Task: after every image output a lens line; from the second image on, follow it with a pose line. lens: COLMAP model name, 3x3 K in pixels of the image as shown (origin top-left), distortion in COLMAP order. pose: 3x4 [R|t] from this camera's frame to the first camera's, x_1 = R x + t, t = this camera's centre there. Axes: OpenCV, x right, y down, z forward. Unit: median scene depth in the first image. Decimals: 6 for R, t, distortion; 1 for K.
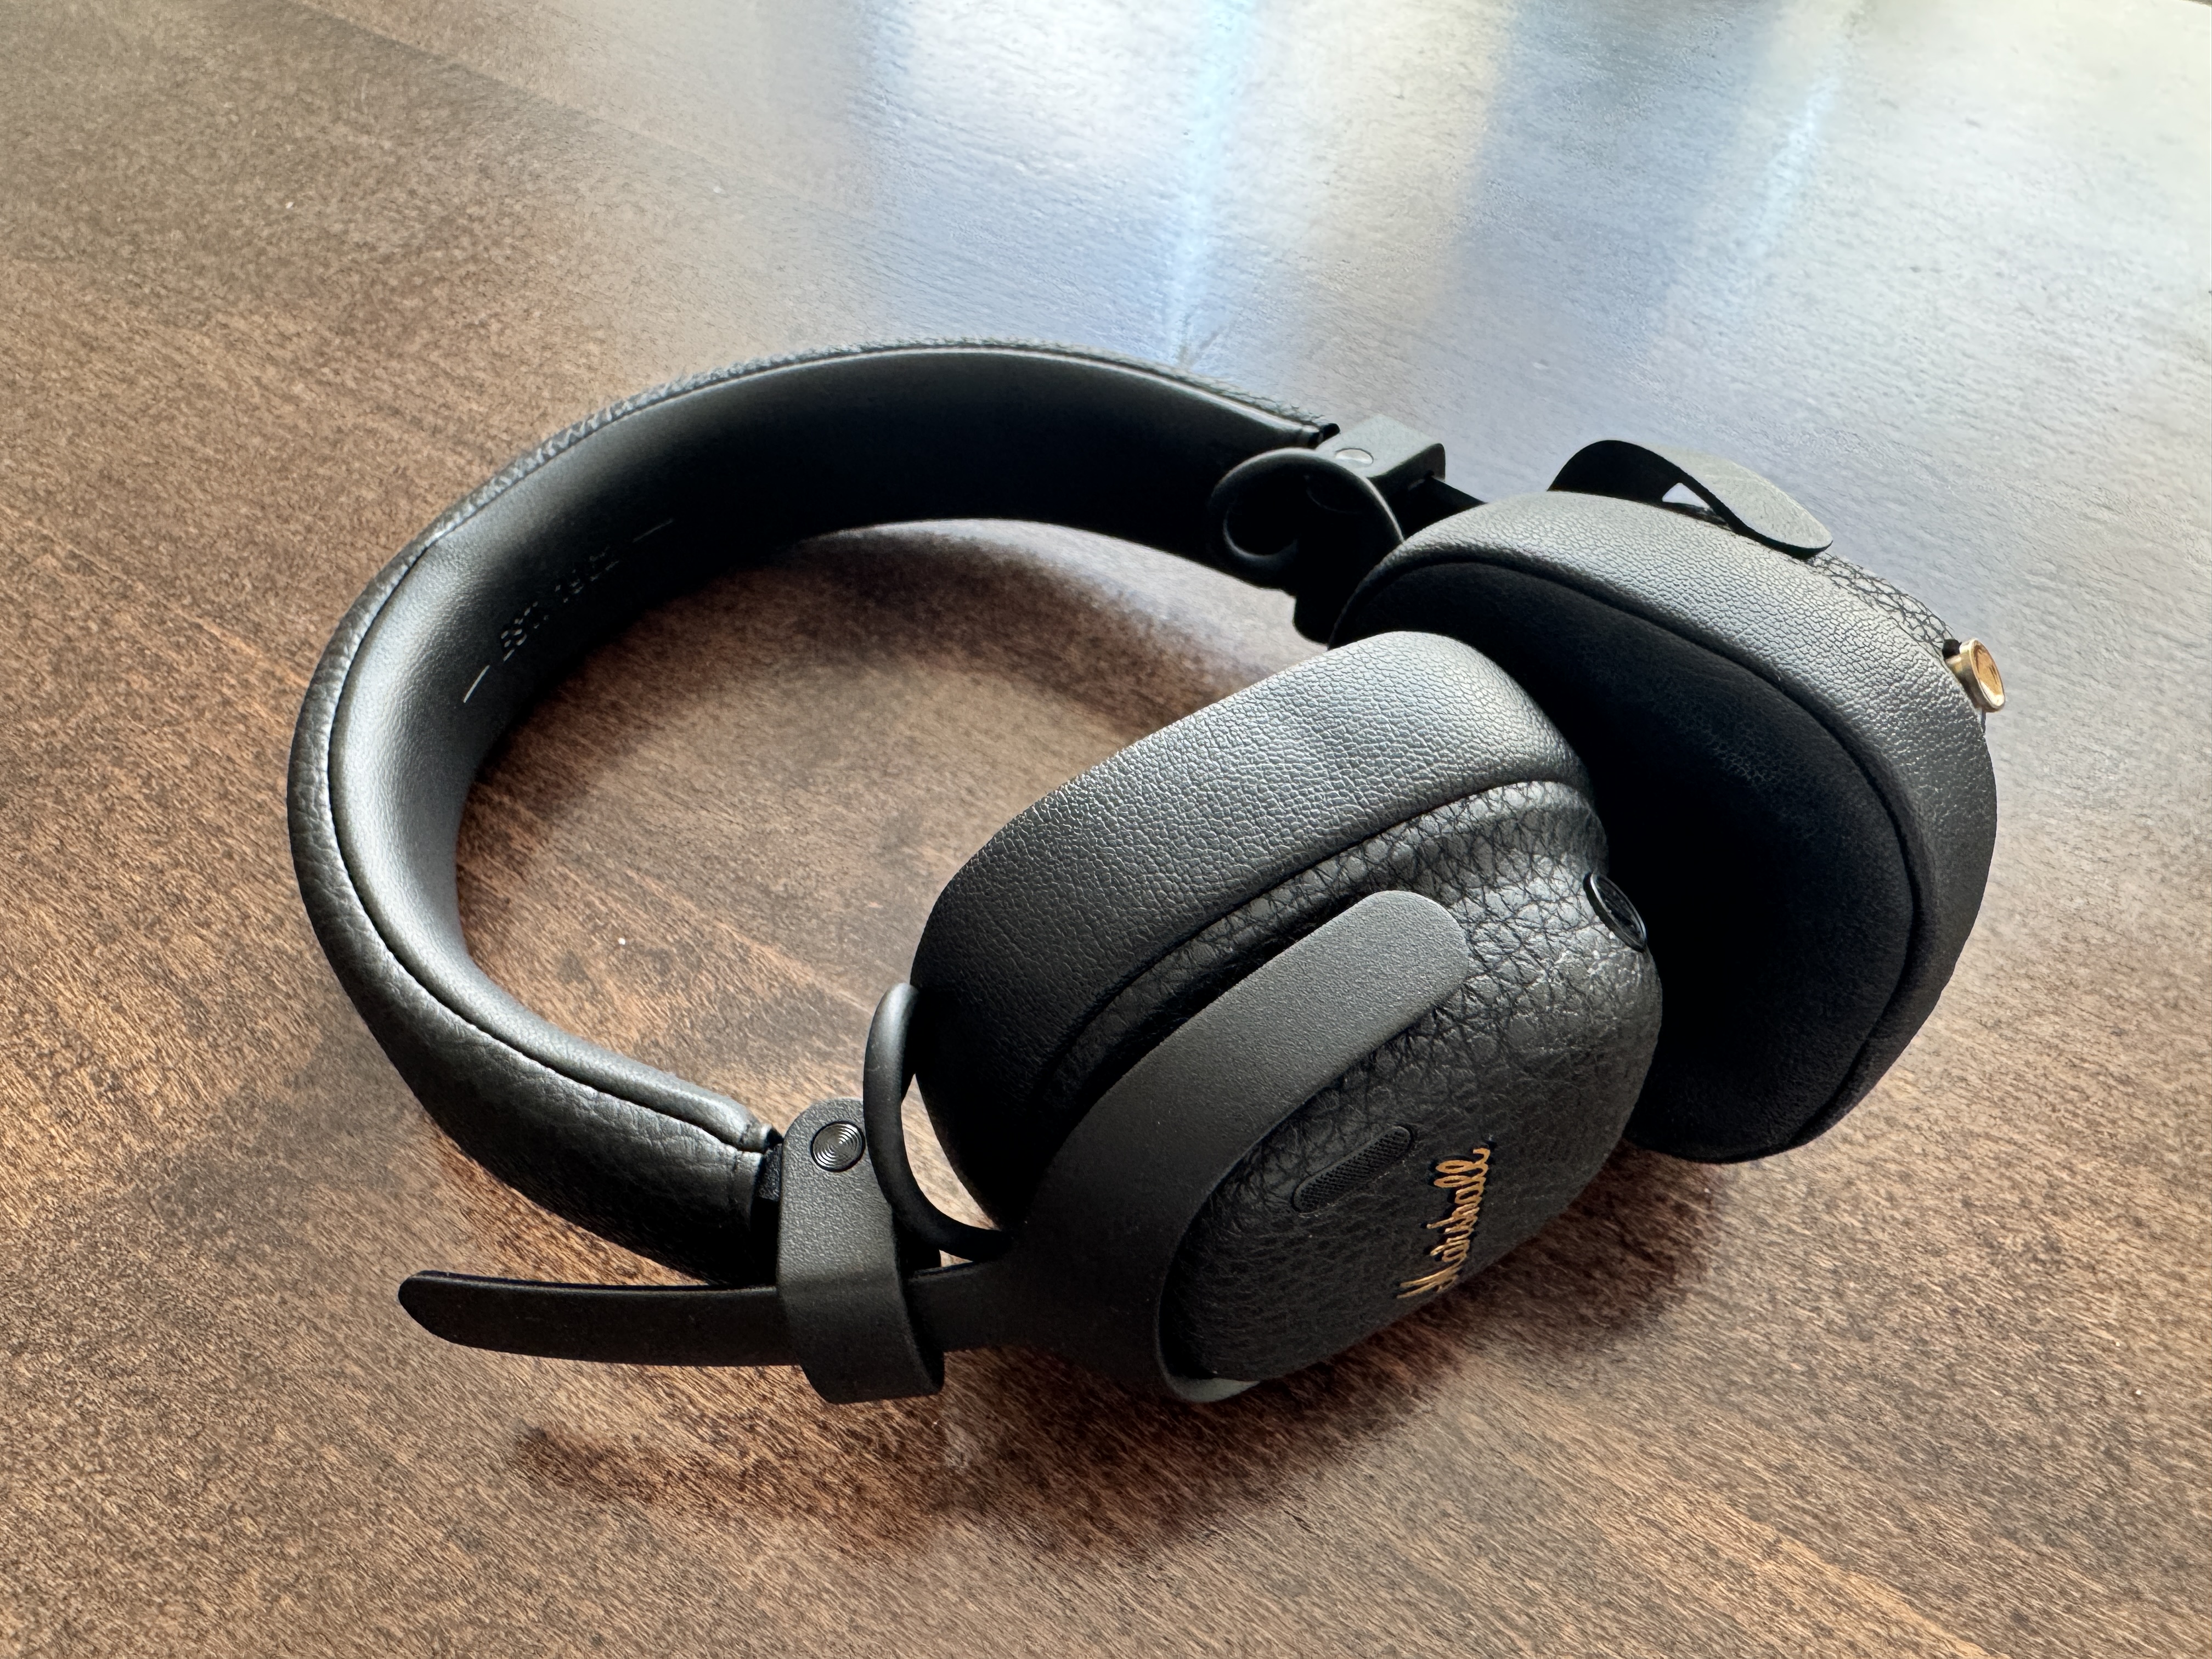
lens RADIAL K [[1617.0, 0, 1032.2], [0, 1617.0, 832.2], [0, 0, 1]] dist [-0.001798, -0.008821]
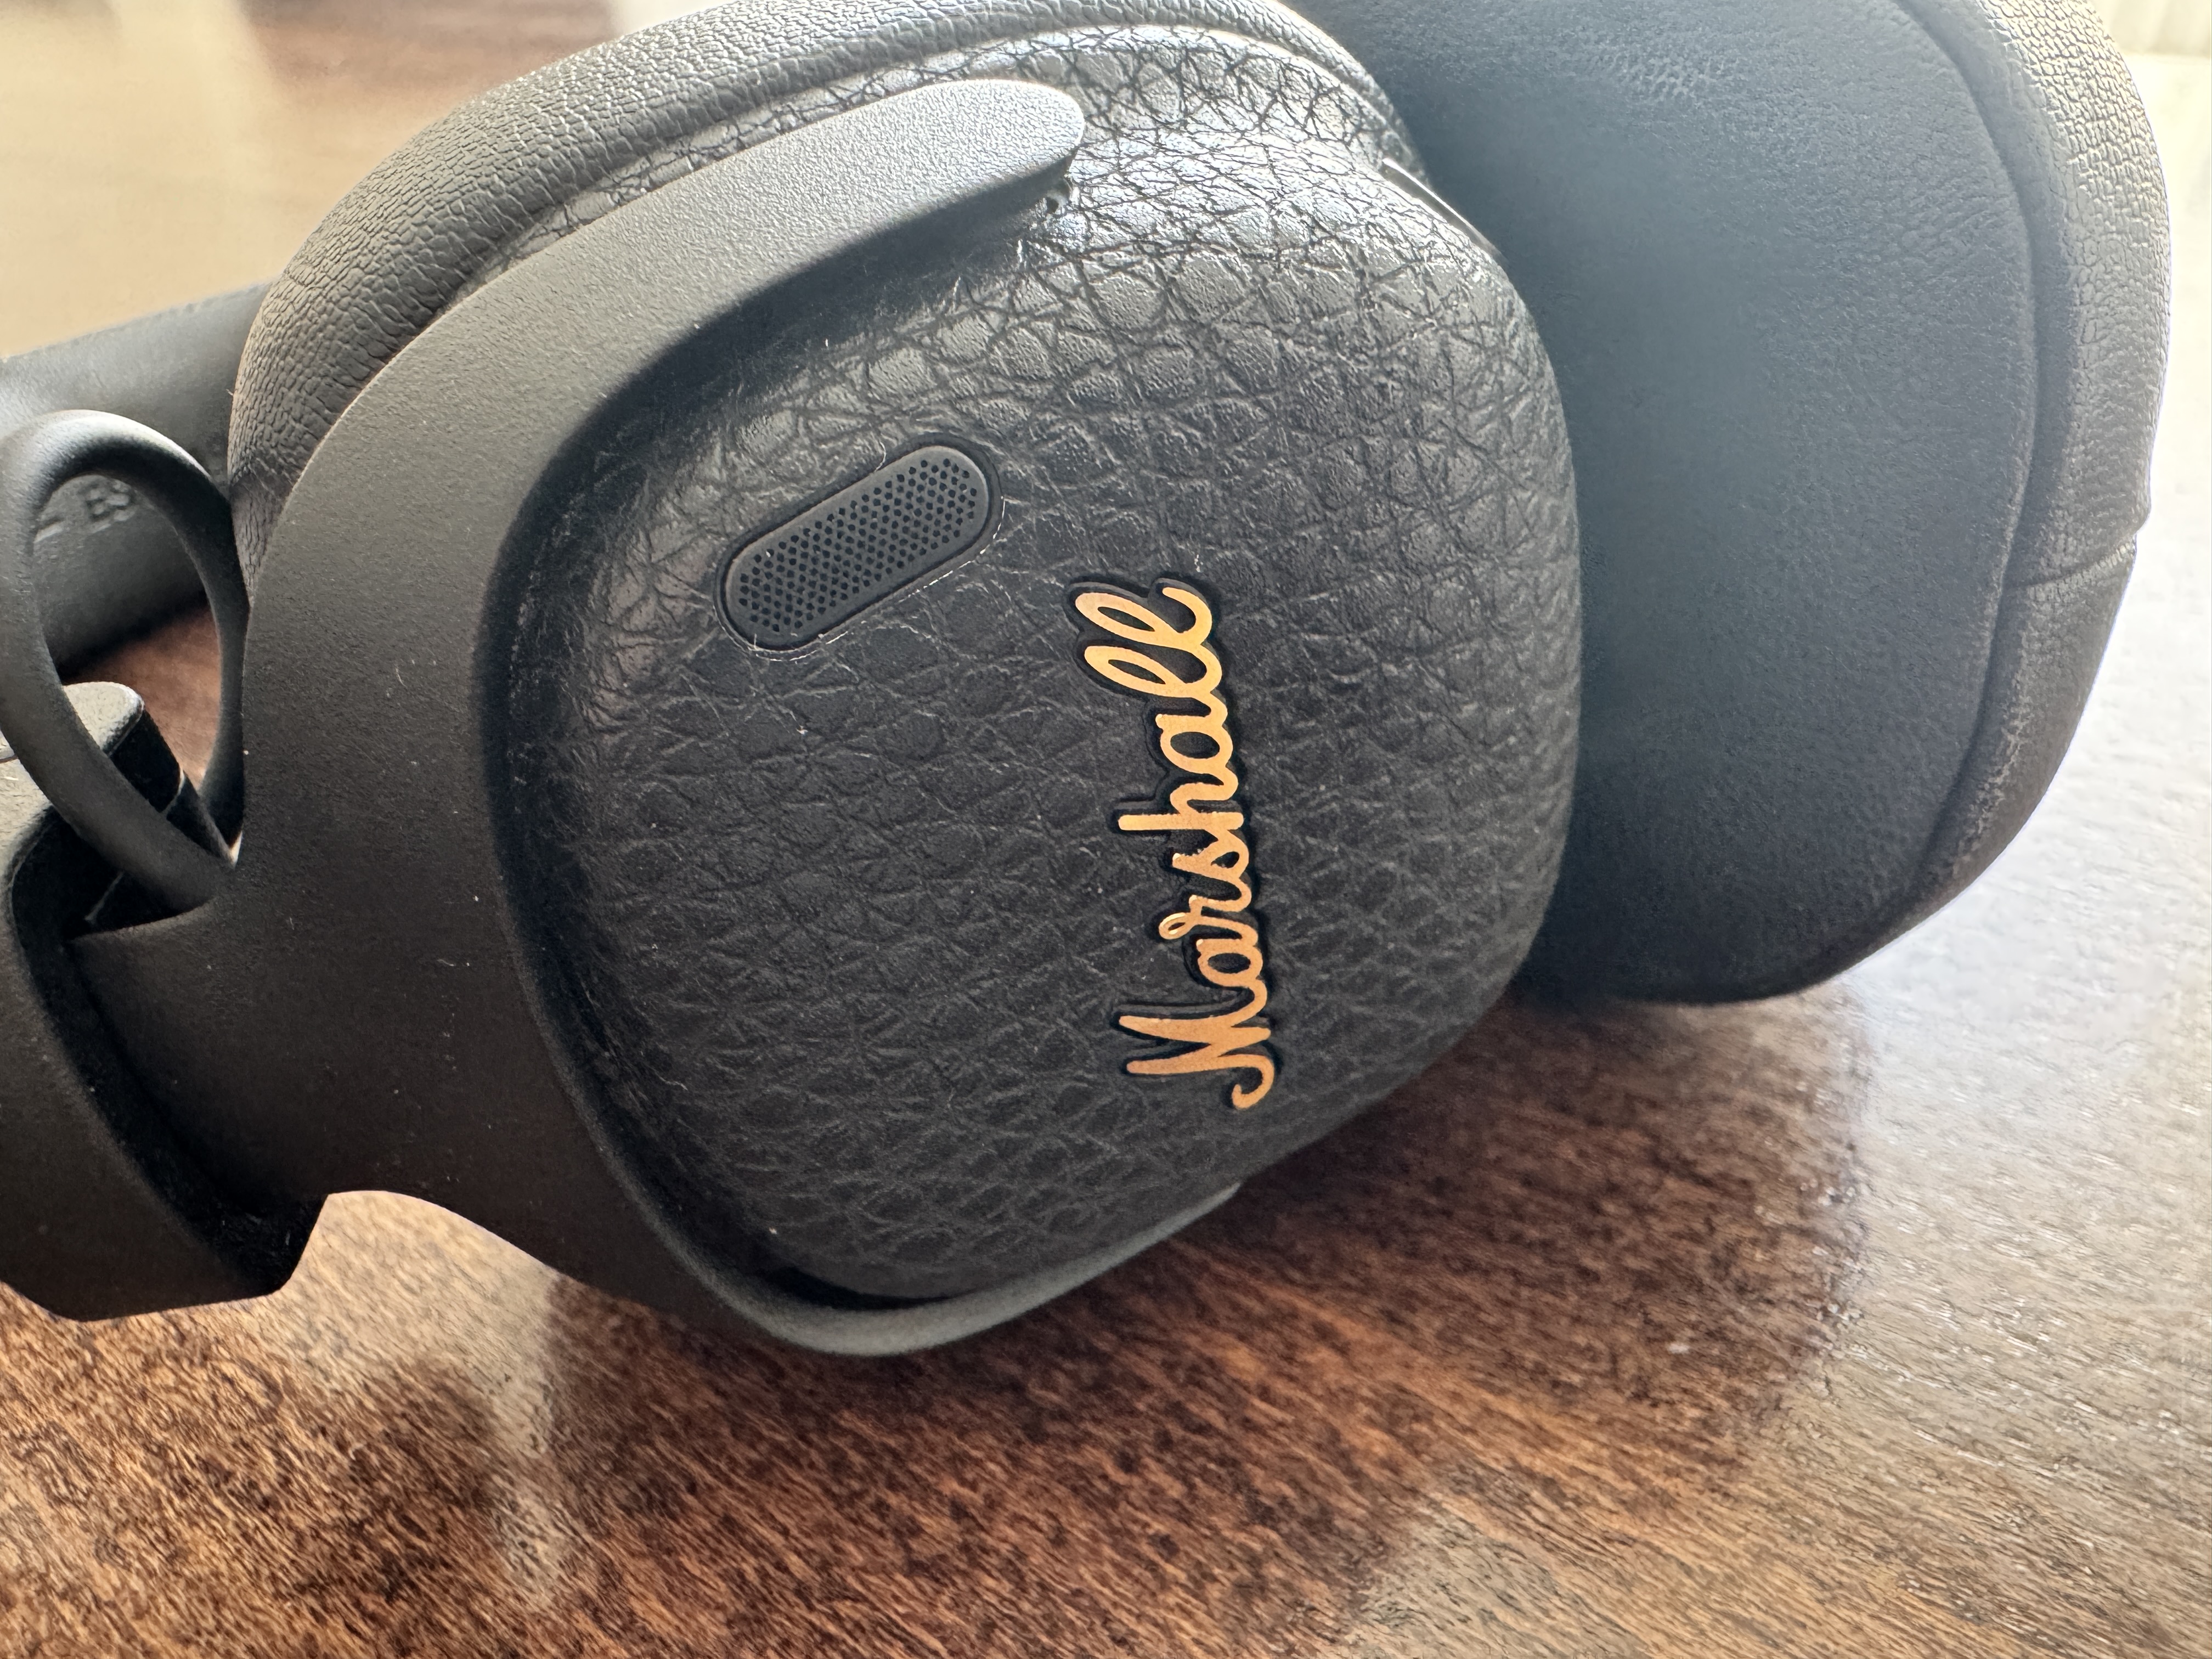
lens RADIAL K [[1617.0, 0, 1032.2], [0, 1617.0, 832.2], [0, 0, 1]] dist [-0.001798, -0.008821]
pose [[0.995661, -0.046171, -0.080793, 0.219697], [0.021563, 0.959068, -0.282355, 0.328848], [0.090522, 0.279388, 0.955902, 0.450176]]
